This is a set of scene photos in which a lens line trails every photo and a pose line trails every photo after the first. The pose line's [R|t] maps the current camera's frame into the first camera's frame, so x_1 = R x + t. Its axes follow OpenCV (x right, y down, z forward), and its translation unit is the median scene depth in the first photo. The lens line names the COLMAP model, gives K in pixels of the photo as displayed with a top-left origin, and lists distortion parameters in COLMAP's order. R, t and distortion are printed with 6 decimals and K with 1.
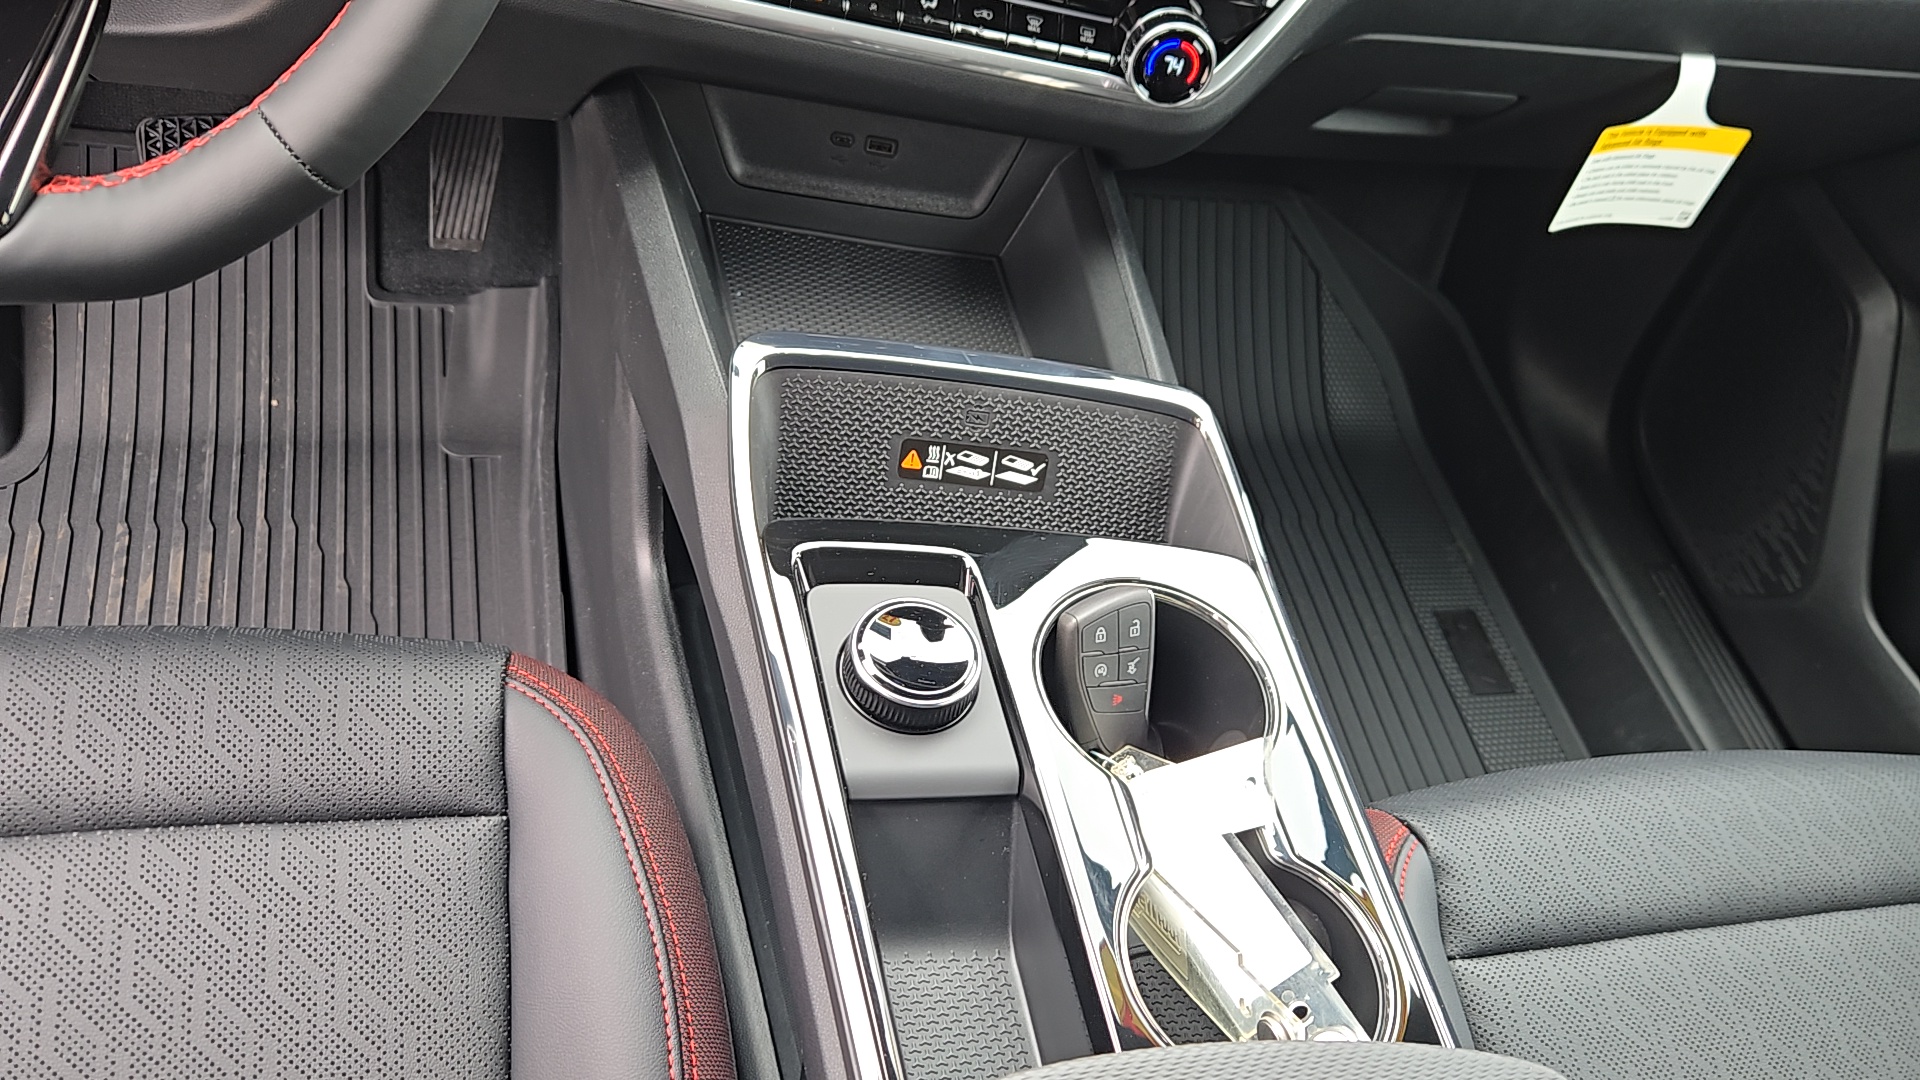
lens RADIAL K [[1607.7, 0, 952.3], [0, 1607.7, 532.9], [0, 0, 1]] dist [0.000189, 0.002134]
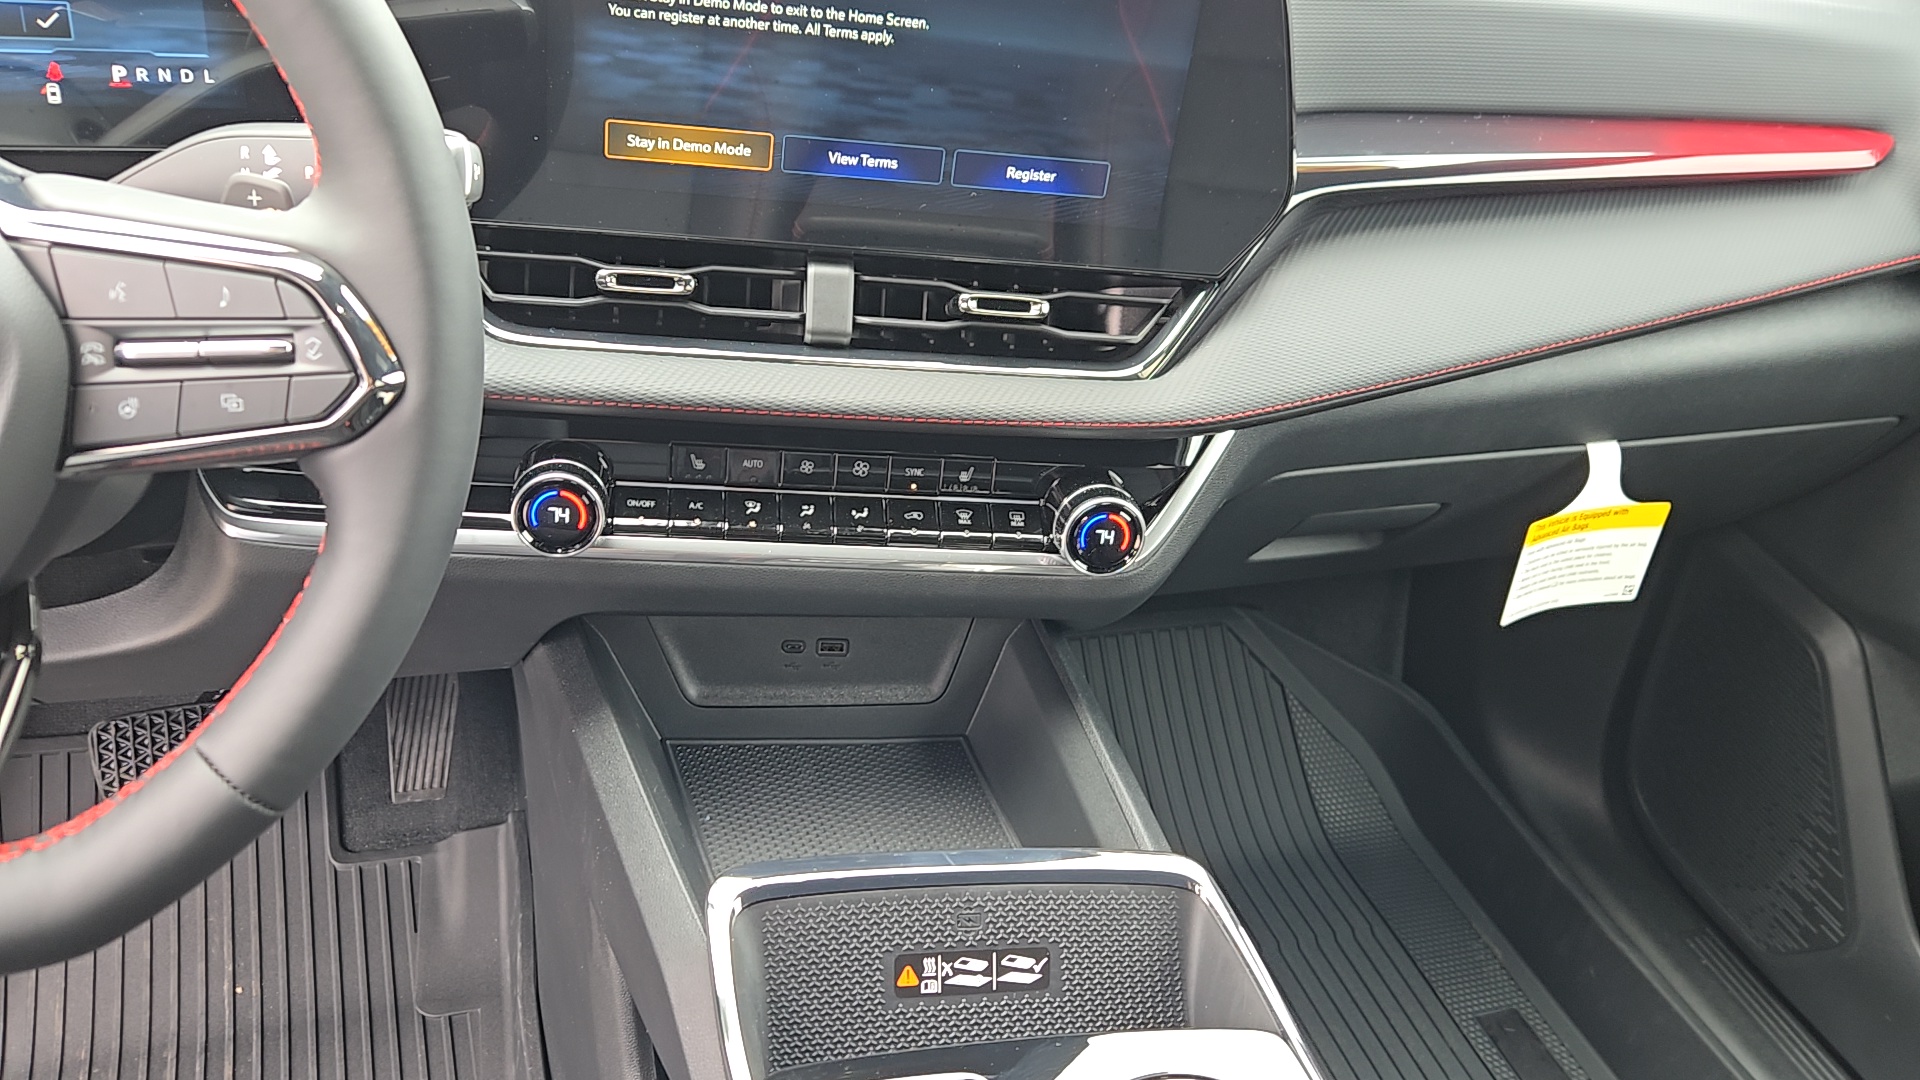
lens RADIAL K [[1603.6, 0, 953.0], [0, 1603.6, 538.1], [0, 0, 1]] dist [0.008614, -0.008404]
pose [[0.988354, -0.148040, 0.035230, 0.005061], [0.152094, 0.953506, -0.260180, -0.033563], [0.004925, 0.262508, 0.964917, 0.015324]]
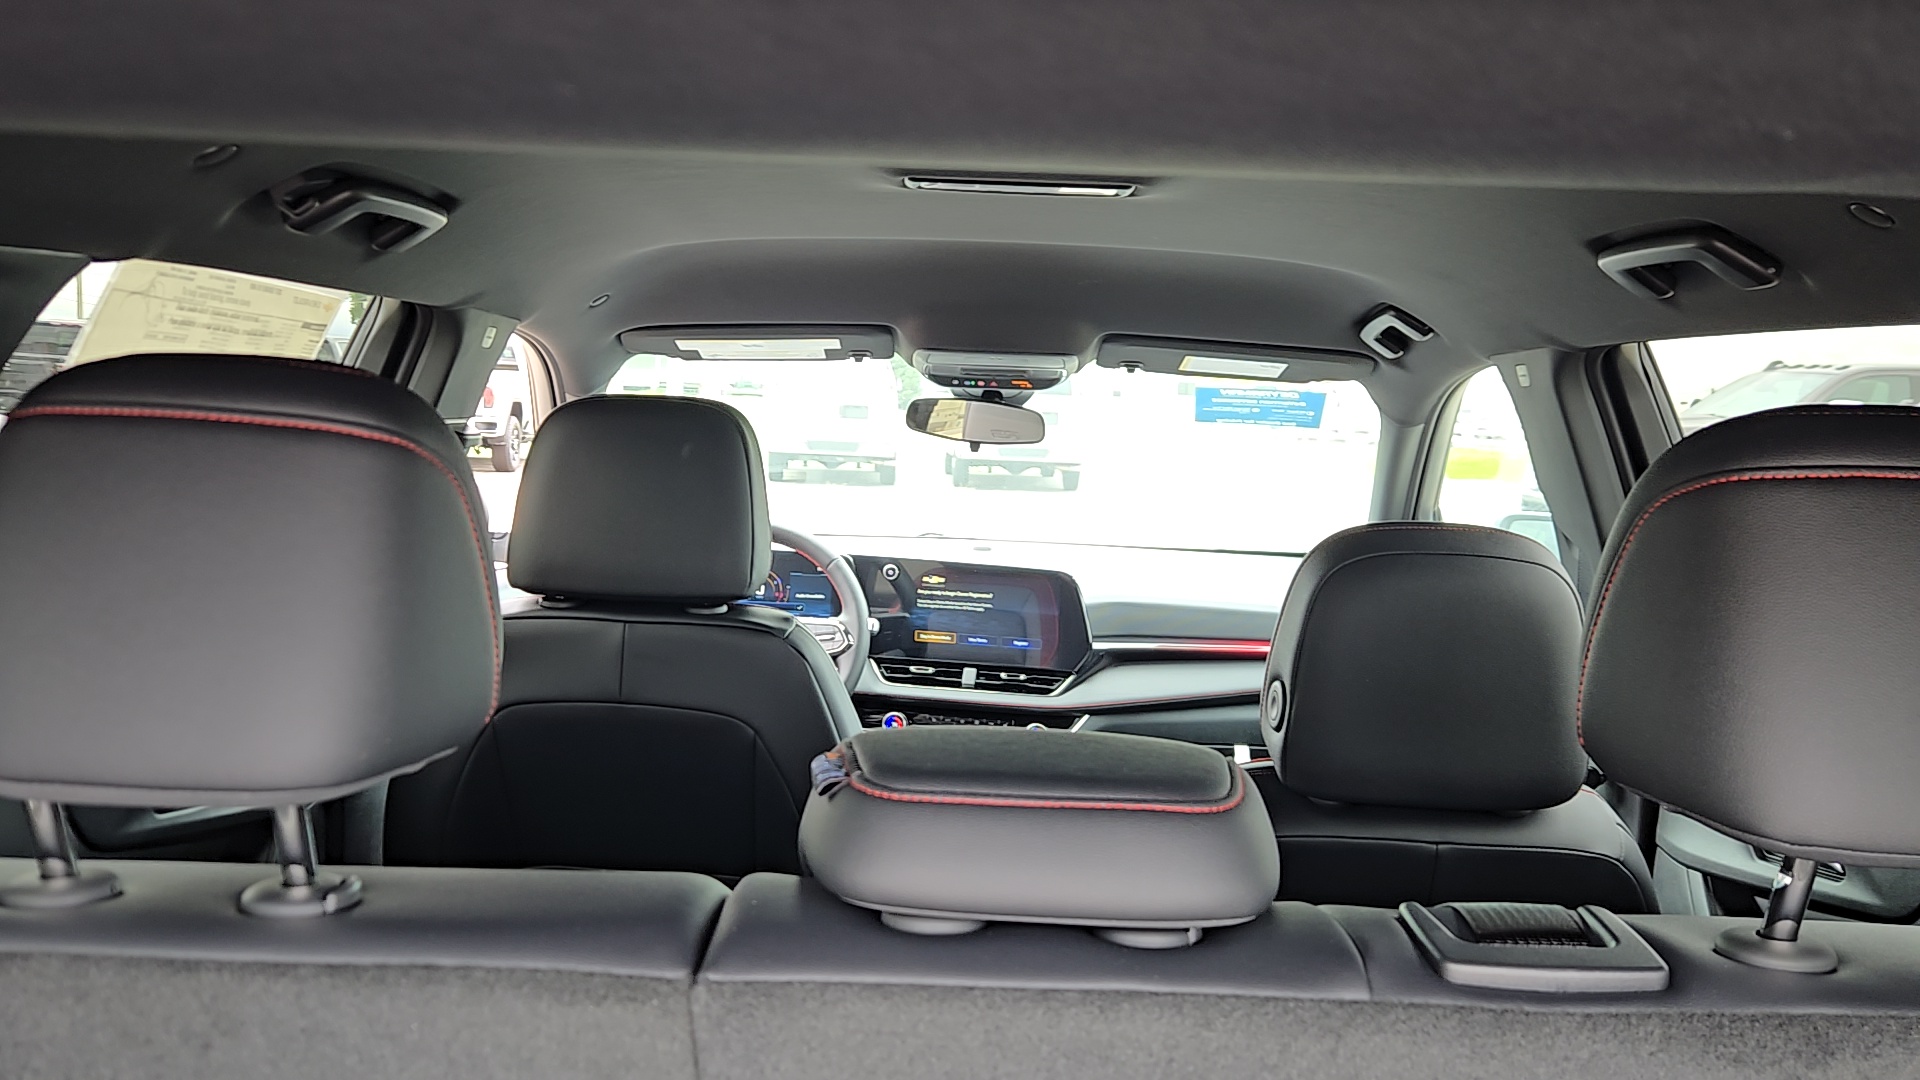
lens RADIAL K [[1603.6, 0, 953.0], [0, 1603.6, 538.1], [0, 0, 1]] dist [0.008614, -0.008404]
pose [[0.955573, -0.179019, -0.234163, 0.754658], [-0.050776, 0.682581, -0.729044, 1.759660], [0.290348, 0.708544, 0.643166, -1.465357]]
